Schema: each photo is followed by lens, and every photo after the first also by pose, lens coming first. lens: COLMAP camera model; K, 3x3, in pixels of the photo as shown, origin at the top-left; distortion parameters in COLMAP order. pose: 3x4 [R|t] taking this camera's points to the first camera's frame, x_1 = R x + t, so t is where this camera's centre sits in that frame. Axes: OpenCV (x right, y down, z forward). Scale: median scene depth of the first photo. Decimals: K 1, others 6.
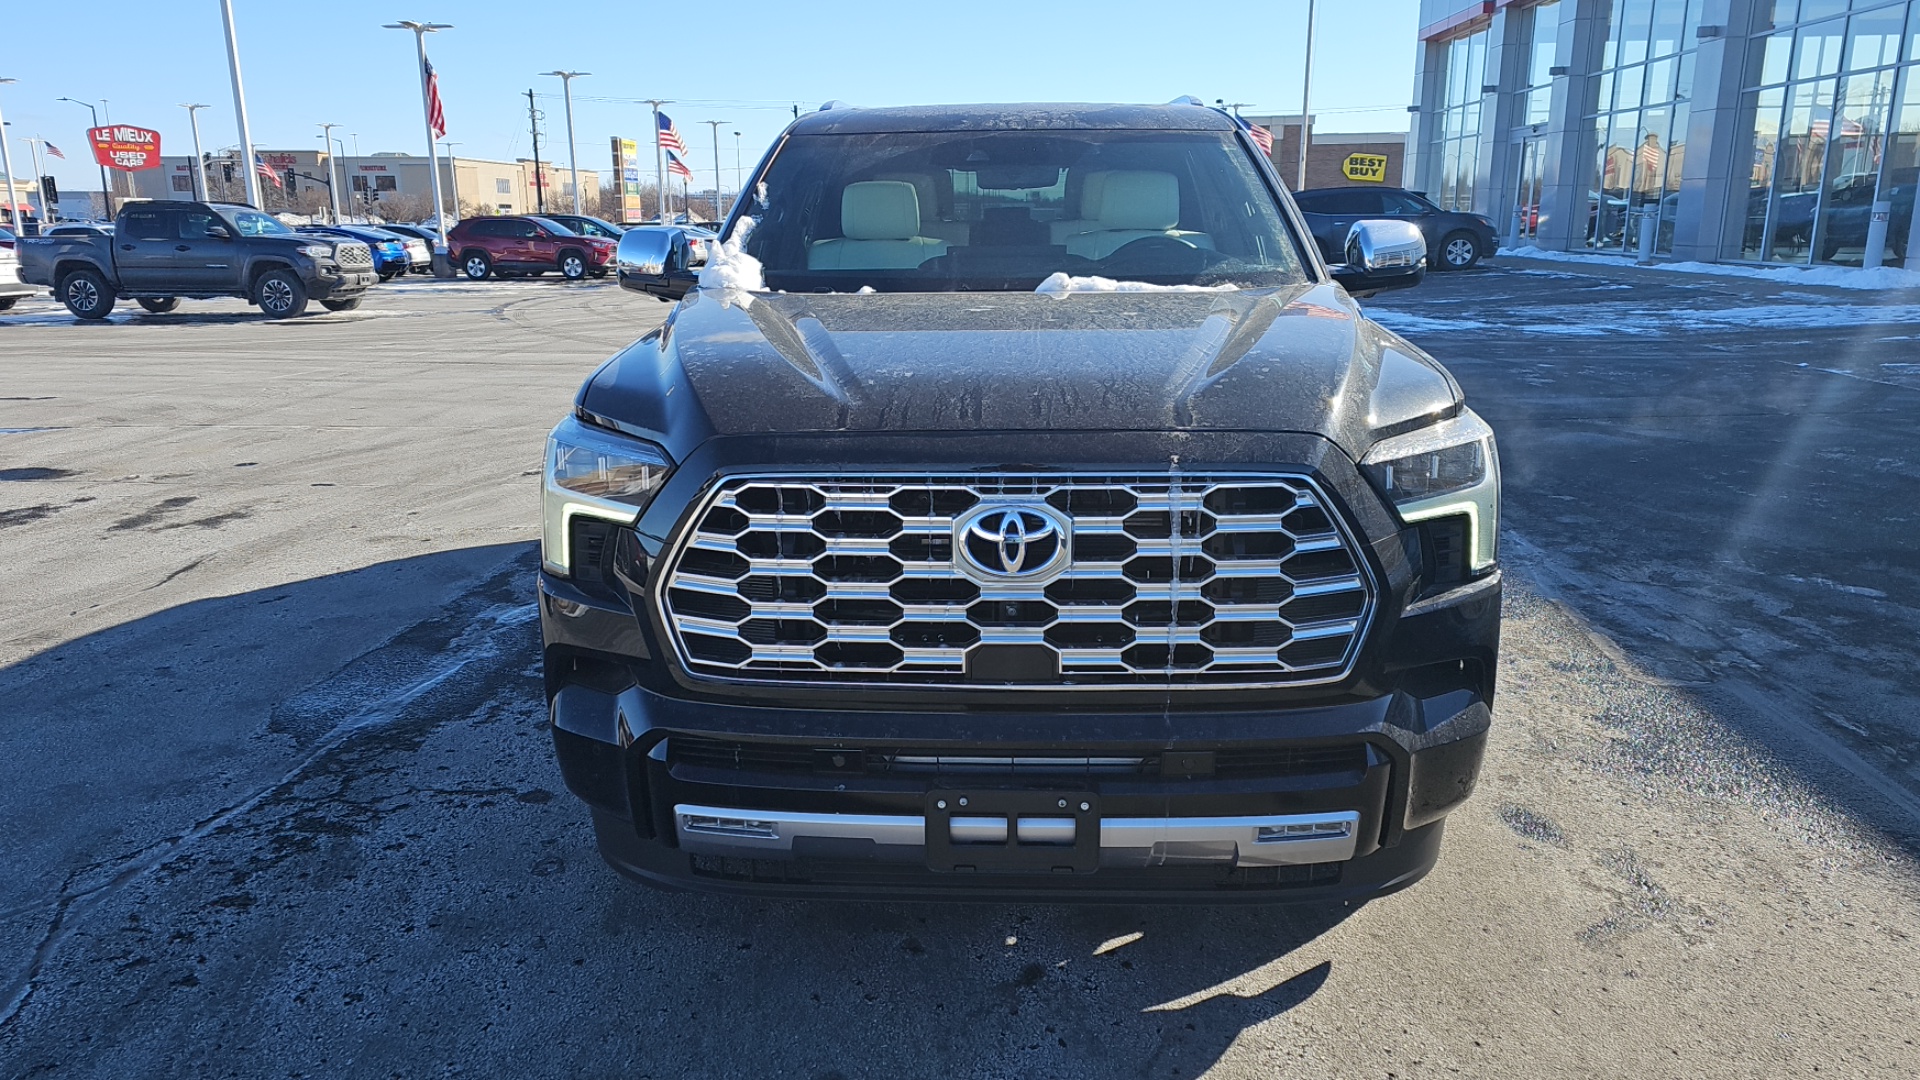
lens RADIAL K [[1369.2, 0, 952.5], [0, 1369.2, 548.7], [0, 0, 1]] dist [0.075856, -0.073627]
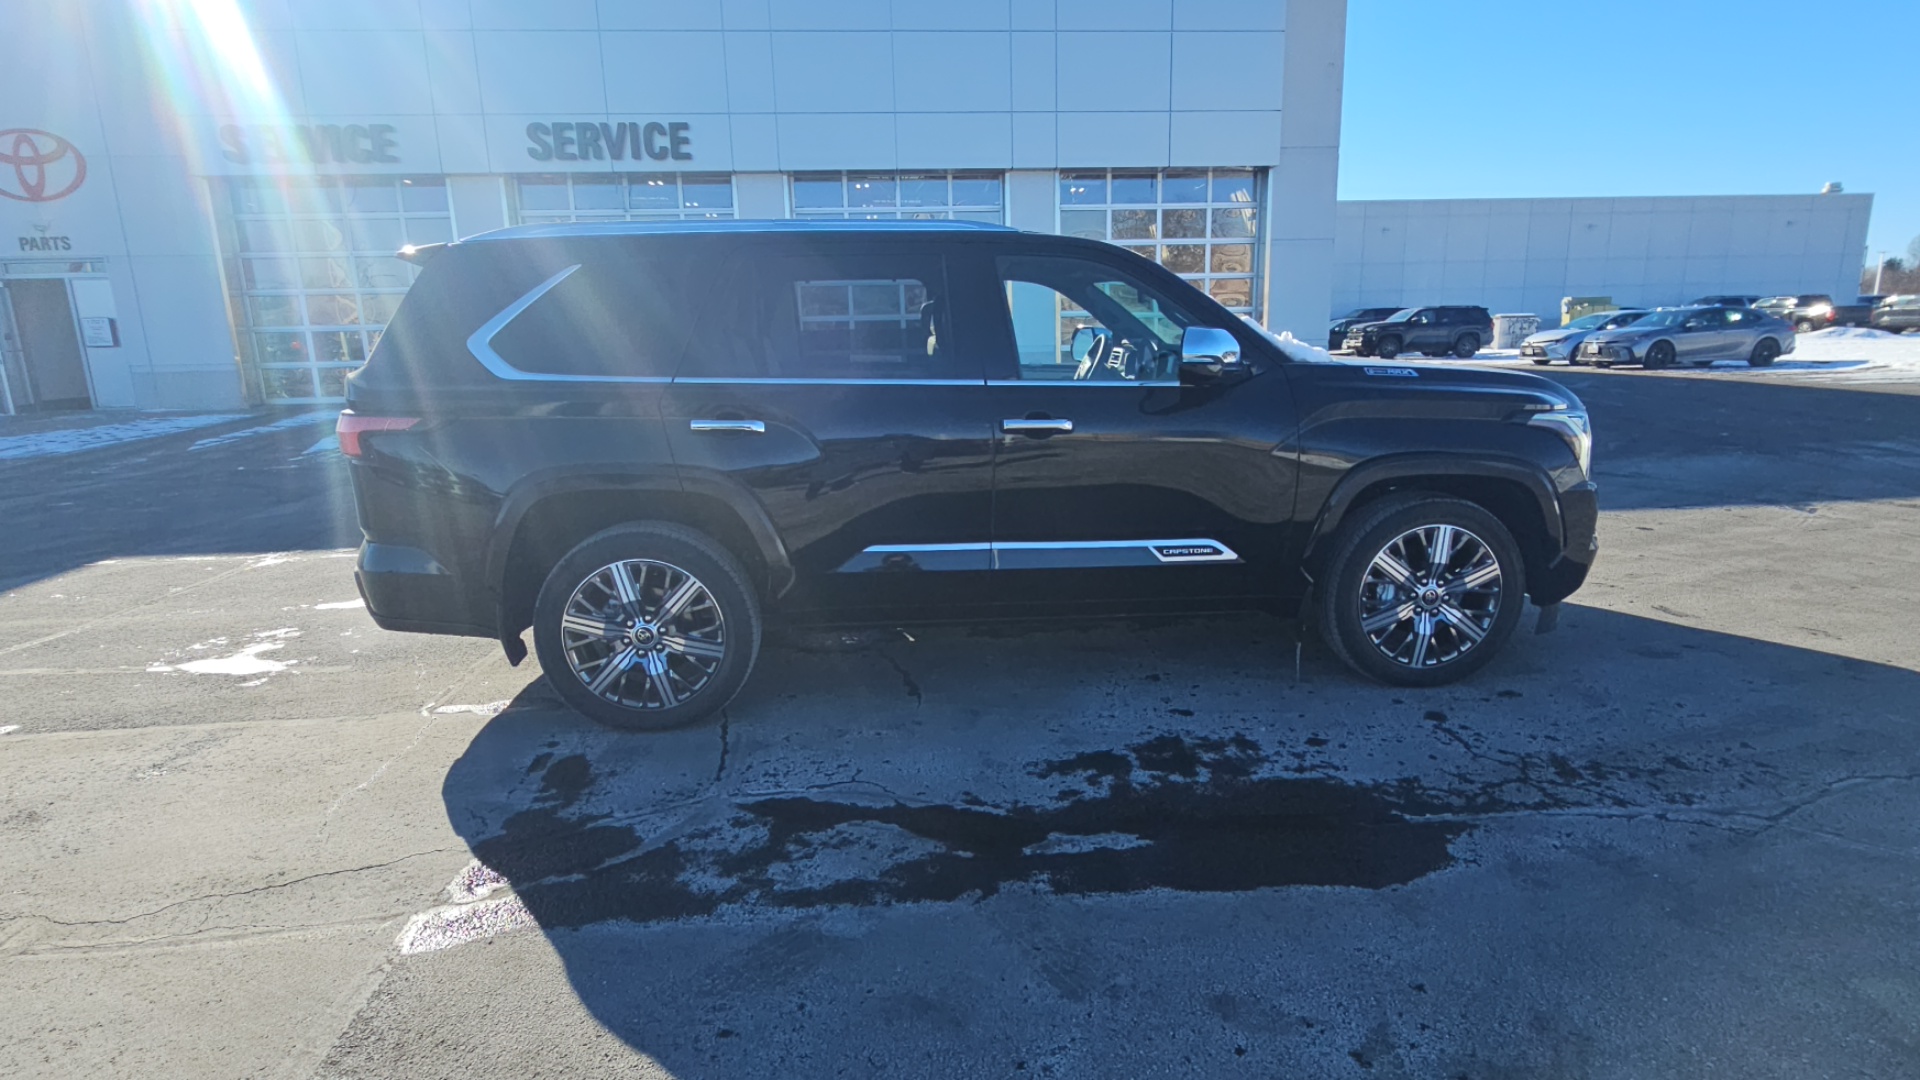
lens RADIAL K [[988.8, 0, 988.4], [0, 988.8, 537.8], [0, 0, 1]] dist [0.002370, -0.001530]
pose [[-0.131775, -0.198349, 0.971233, -1.401548], [0.258111, 0.939115, 0.226810, -0.403940], [-0.957086, 0.280574, -0.072556, 1.715496]]
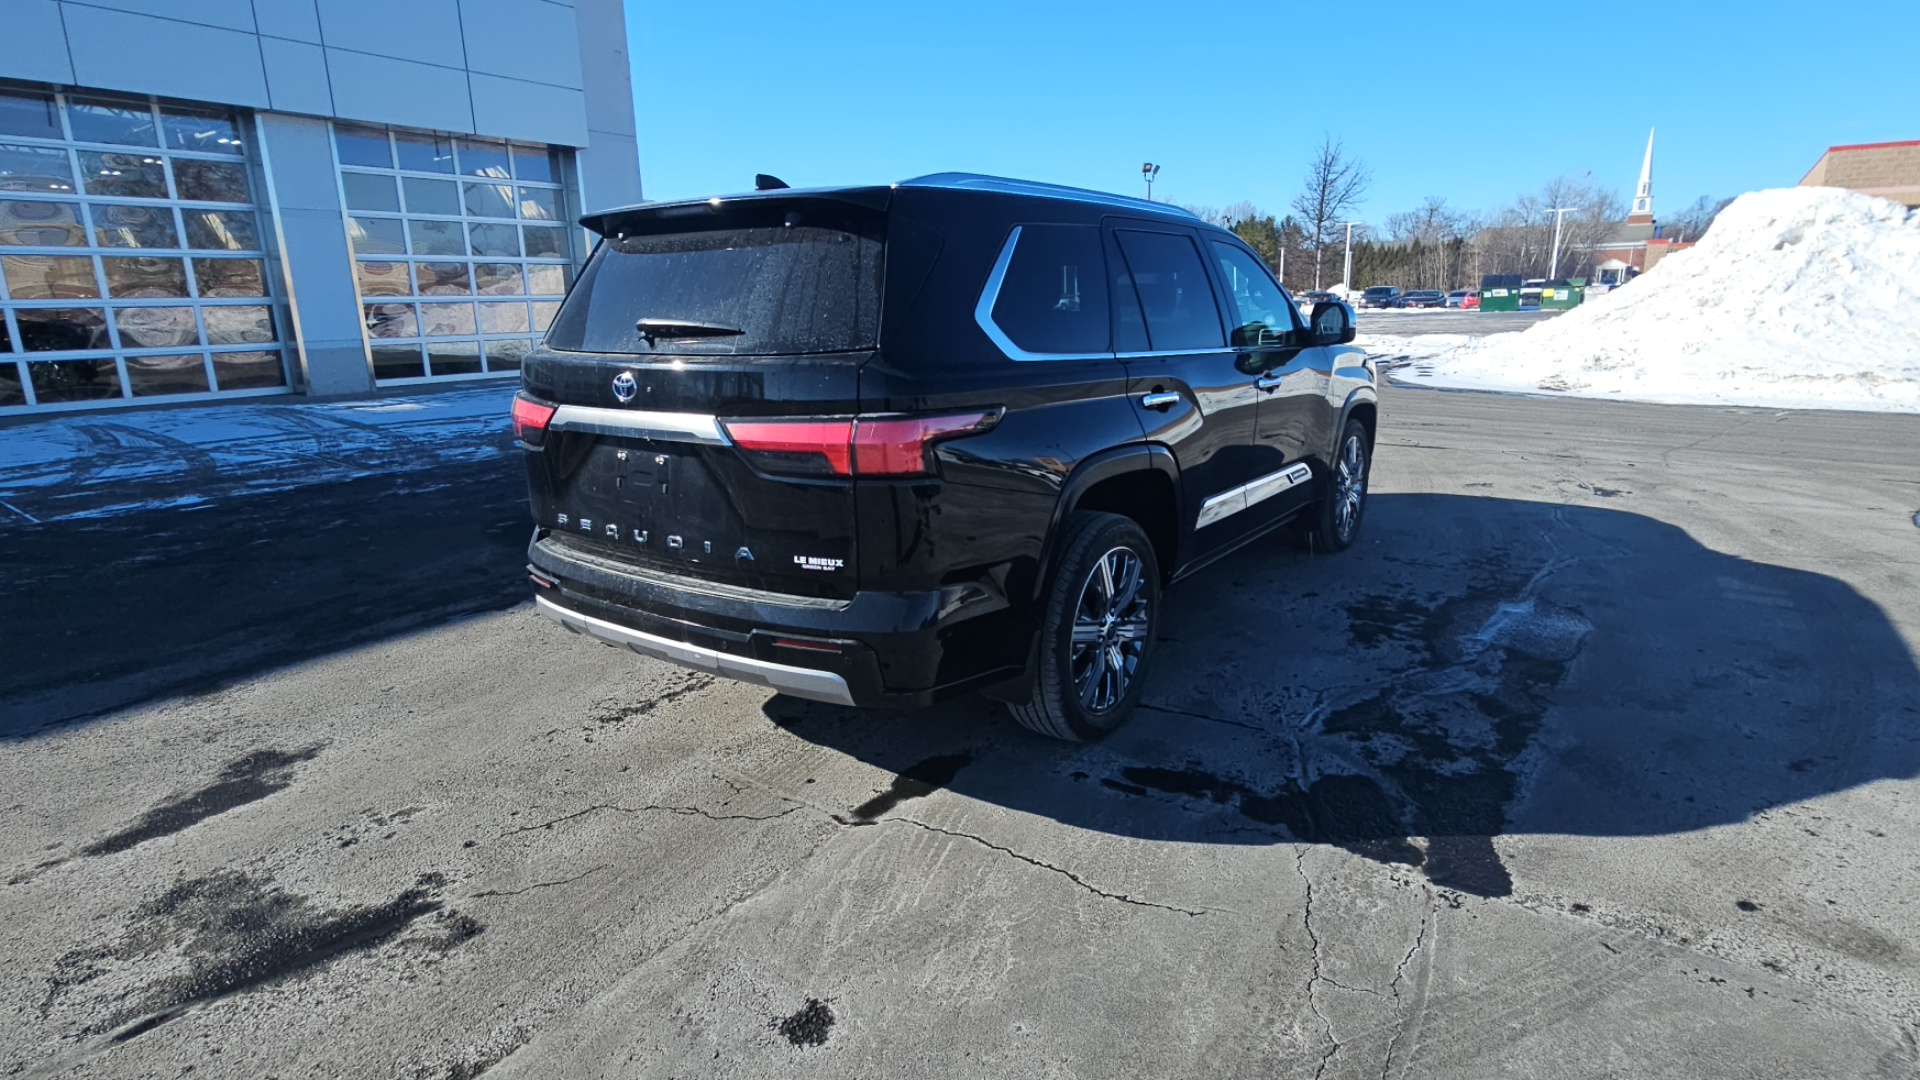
lens RADIAL K [[988.8, 0, 982.4], [0, 988.8, 541.5], [0, 0, 1]] dist [0.002370, -0.001530]
pose [[-0.843710, -0.104852, 0.526459, -0.675268], [0.152567, 0.893453, 0.422450, -0.706877], [-0.514662, 0.436746, -0.737819, 2.894933]]
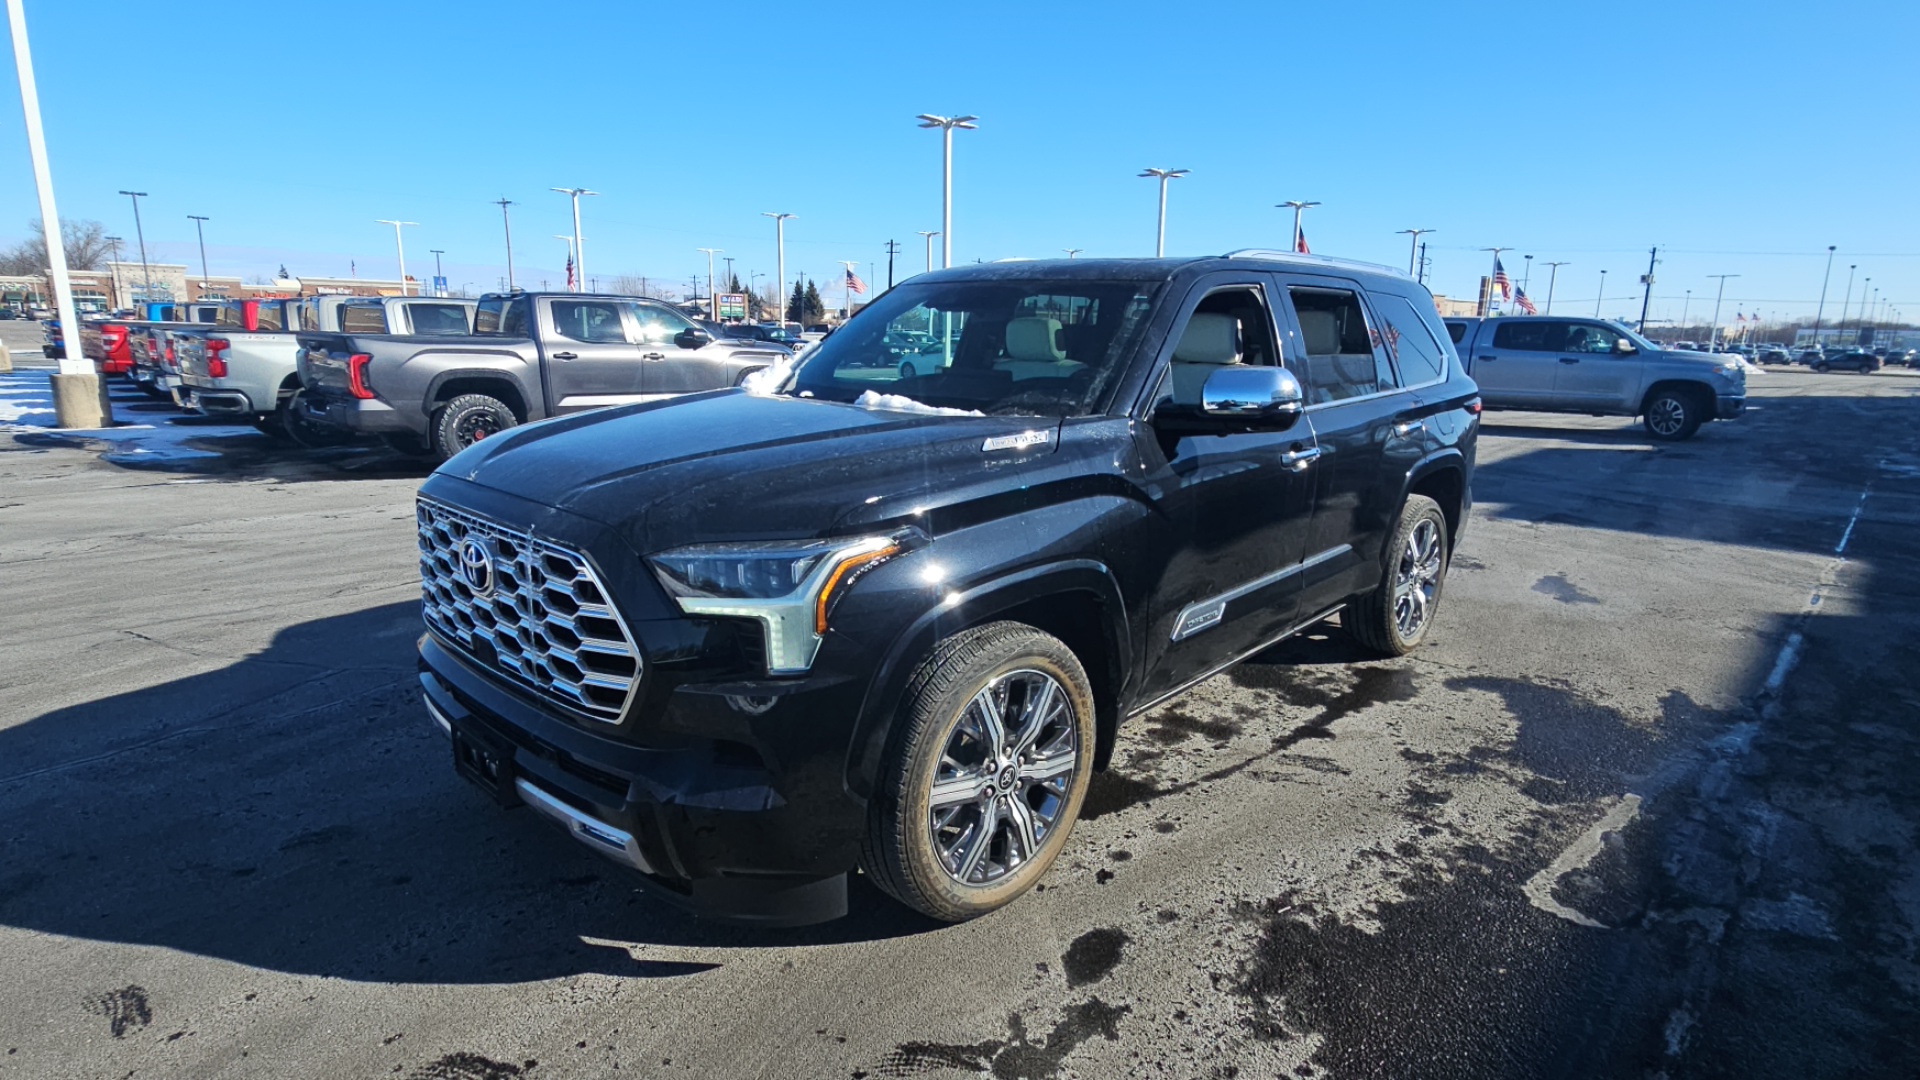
lens RADIAL K [[988.8, 0, 984.4], [0, 988.8, 548.6], [0, 0, 1]] dist [0.002370, -0.001530]
pose [[0.761136, 0.163926, -0.627535, 0.840371], [-0.178041, 0.983173, 0.040880, -0.123121], [0.623677, 0.080612, 0.777515, 0.394225]]
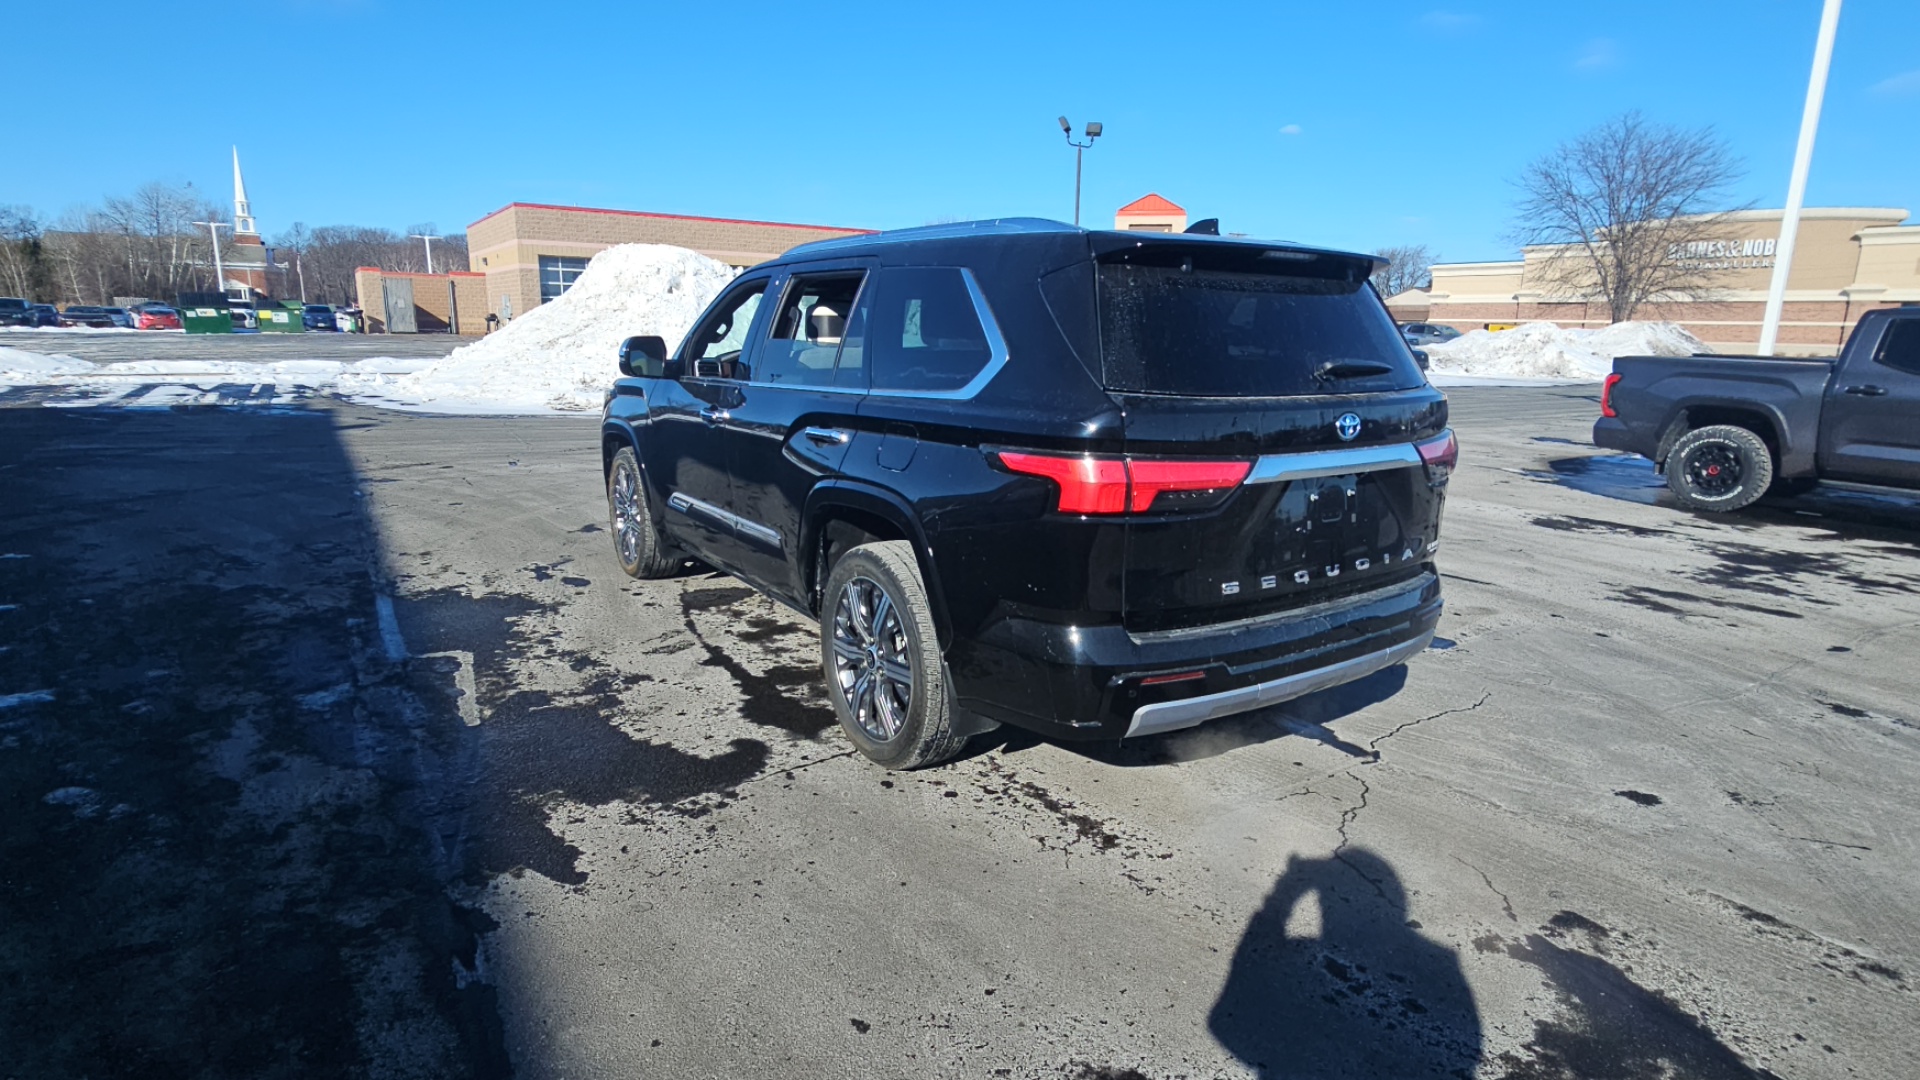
lens RADIAL K [[988.8, 0, 979.6], [0, 988.8, 540.2], [0, 0, 1]] dist [0.002370, -0.001530]
pose [[-0.803607, 0.121340, -0.582660, 0.926760], [-0.154109, 0.903183, 0.400639, -0.723377], [0.574862, 0.411750, -0.707104, 2.836496]]
